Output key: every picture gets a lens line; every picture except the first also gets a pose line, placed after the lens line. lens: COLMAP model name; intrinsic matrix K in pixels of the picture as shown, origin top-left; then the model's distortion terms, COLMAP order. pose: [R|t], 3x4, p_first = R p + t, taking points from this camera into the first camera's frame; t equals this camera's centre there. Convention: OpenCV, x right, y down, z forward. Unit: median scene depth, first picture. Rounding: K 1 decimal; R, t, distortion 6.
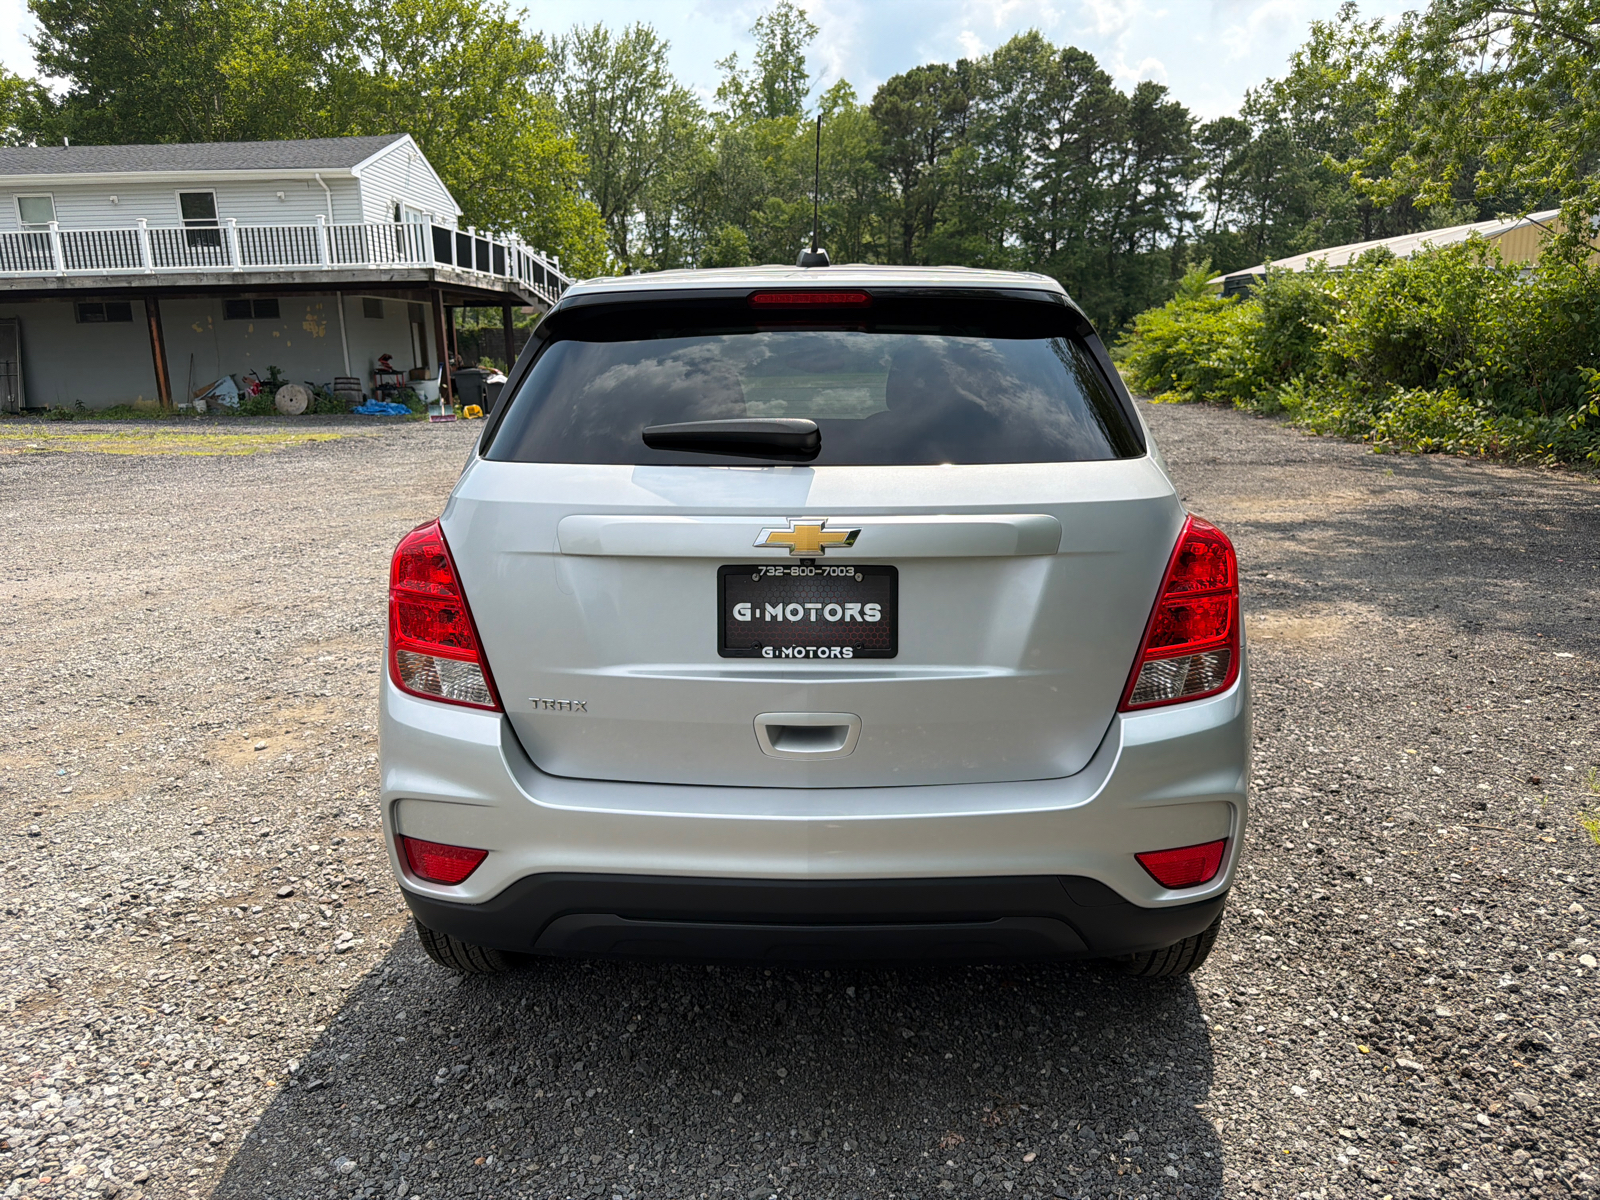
lens RADIAL K [[1155.1, 0, 794.5], [0, 1155.1, 600.1], [0, 0, 1]] dist [0.020187, -0.022562]
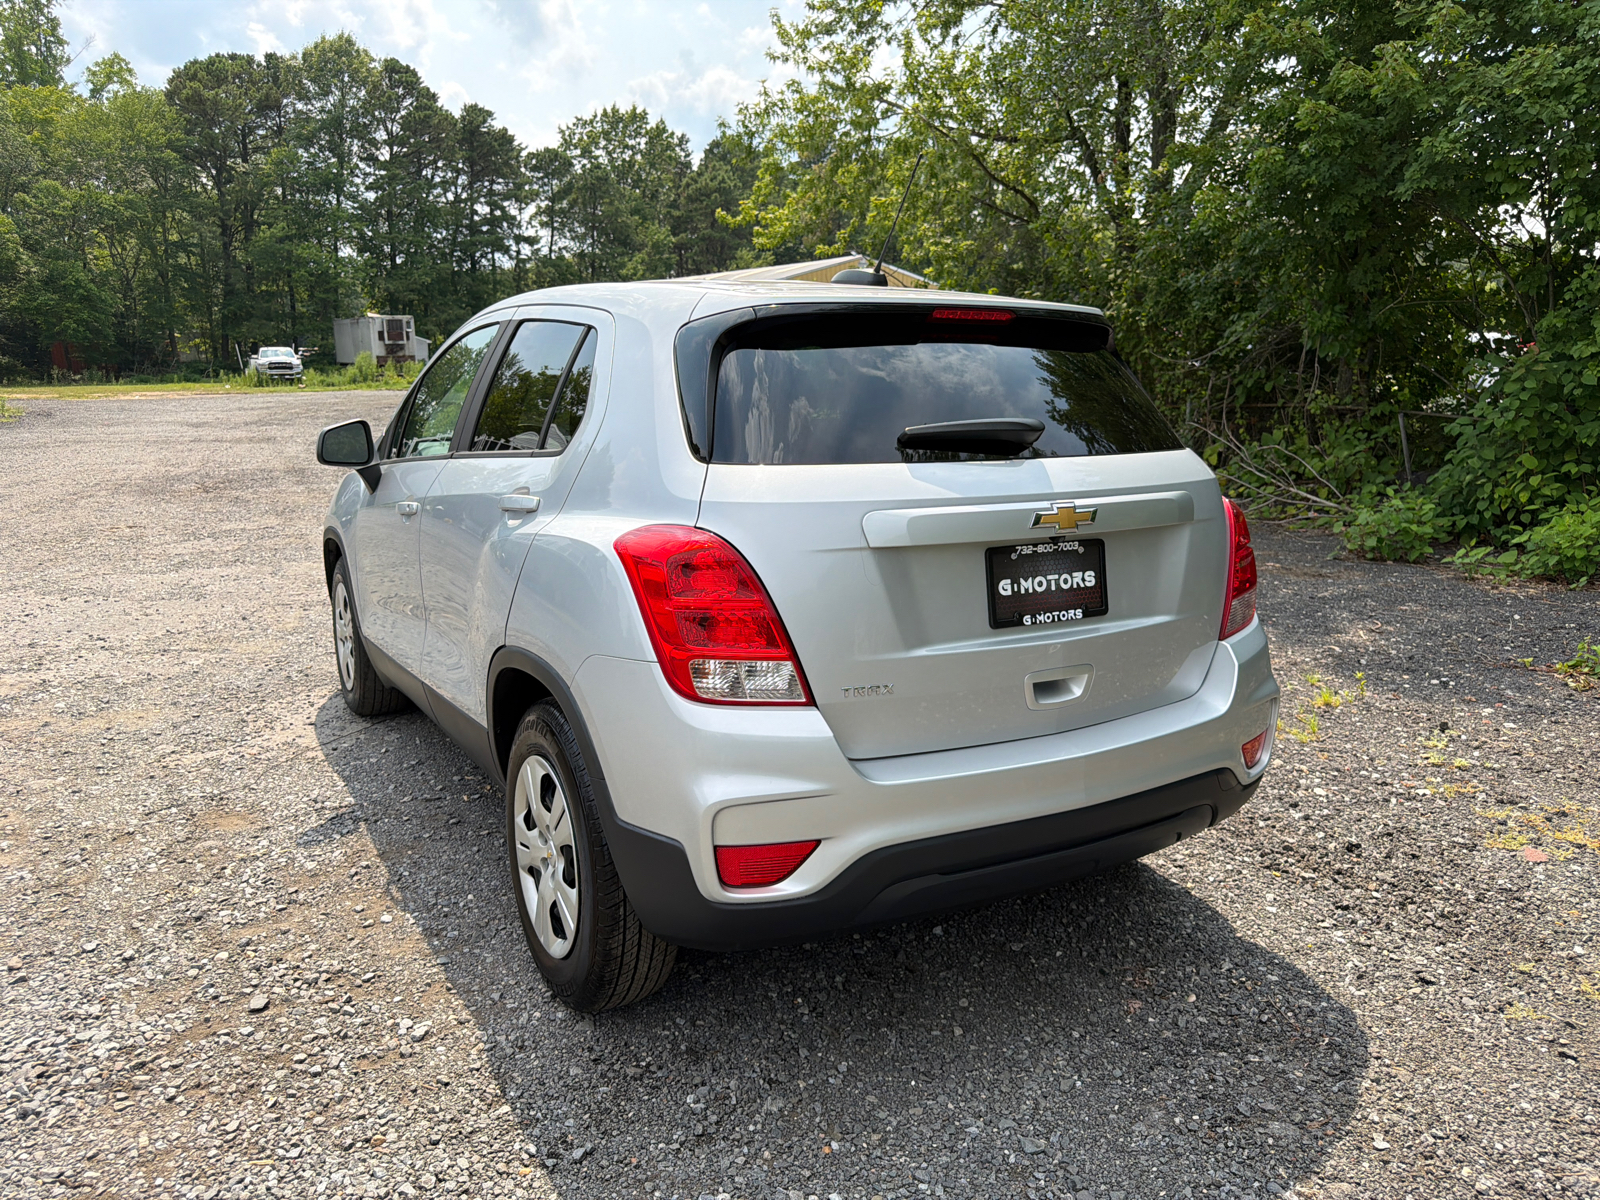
lens RADIAL K [[1155.1, 0, 797.8], [0, 1155.1, 600.5], [0, 0, 1]] dist [0.020187, -0.022562]
pose [[0.846936, -0.090230, 0.523984, -0.088223], [0.097731, 0.995123, 0.013392, -0.001335], [-0.522636, 0.039867, 0.851623, 0.014408]]
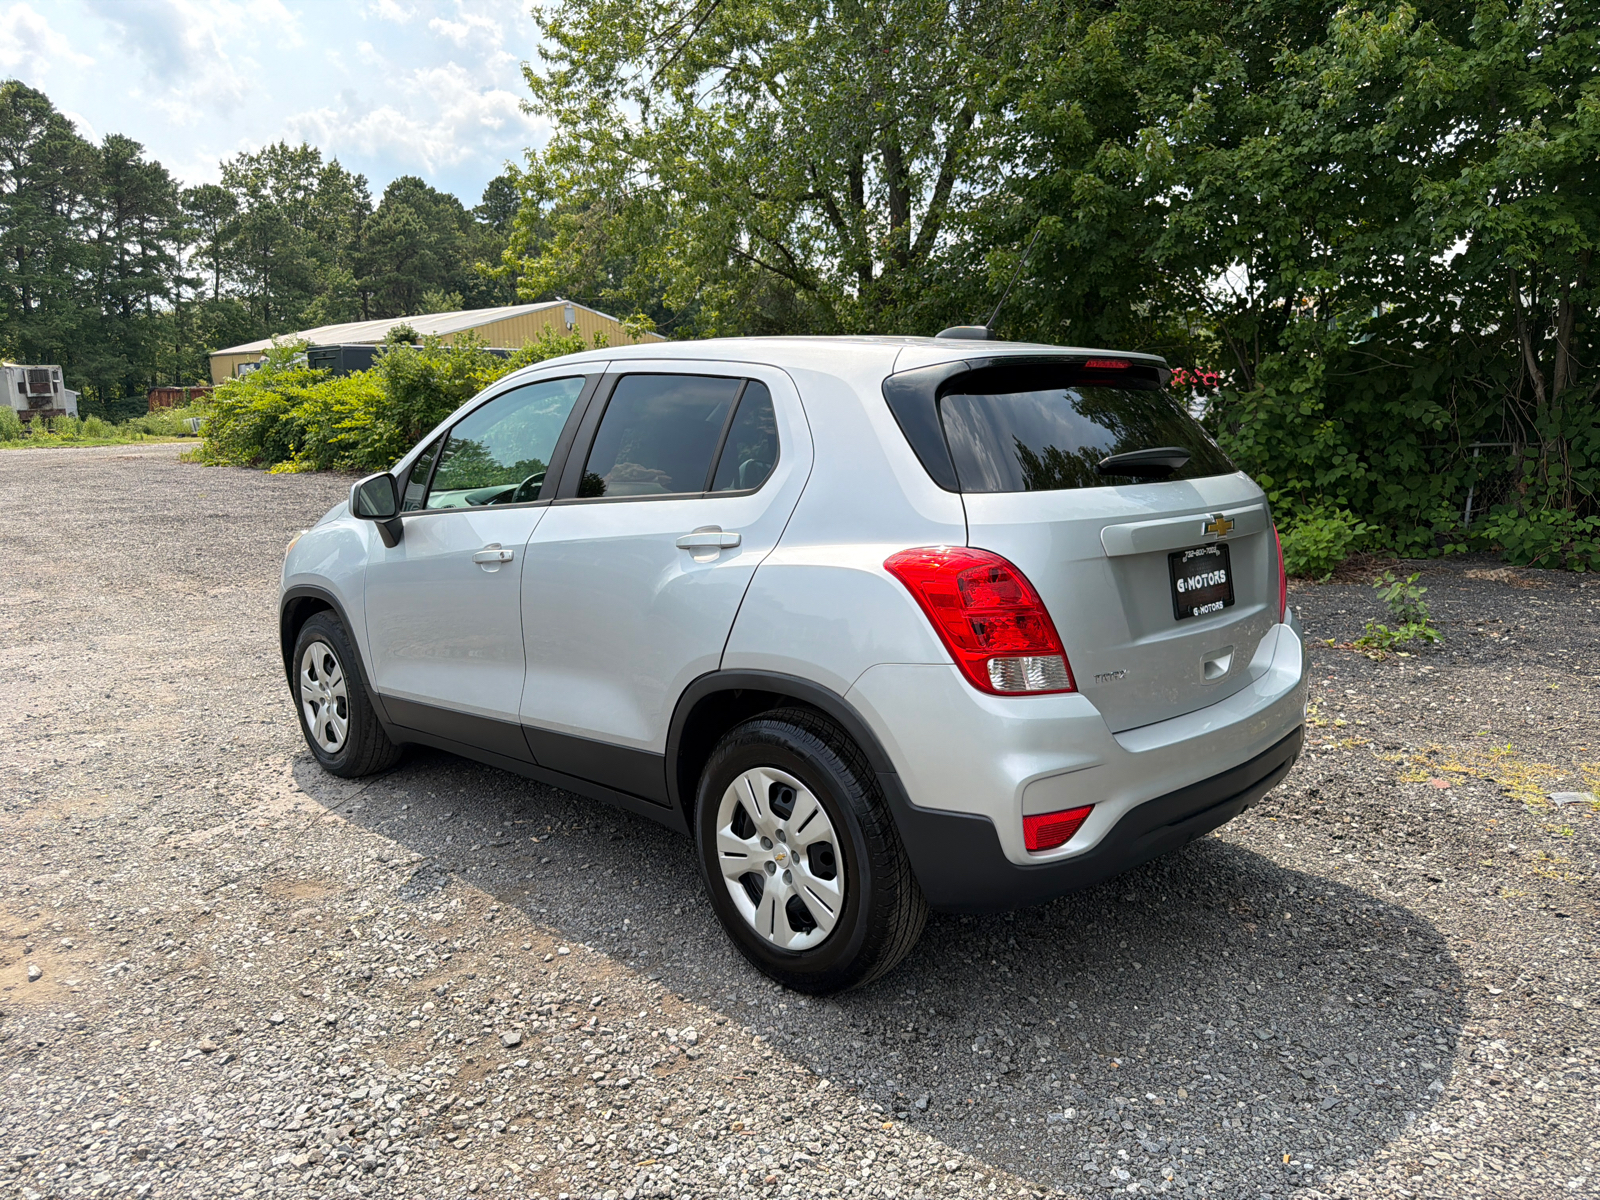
lens RADIAL K [[1155.1, 0, 799.4], [0, 1155.1, 601.7], [0, 0, 1]] dist [0.020187, -0.022562]
pose [[0.677546, -0.119033, 0.725784, -0.147867], [0.160961, 0.986893, 0.011593, -0.006557], [-0.717651, 0.108968, 0.687825, 0.040011]]
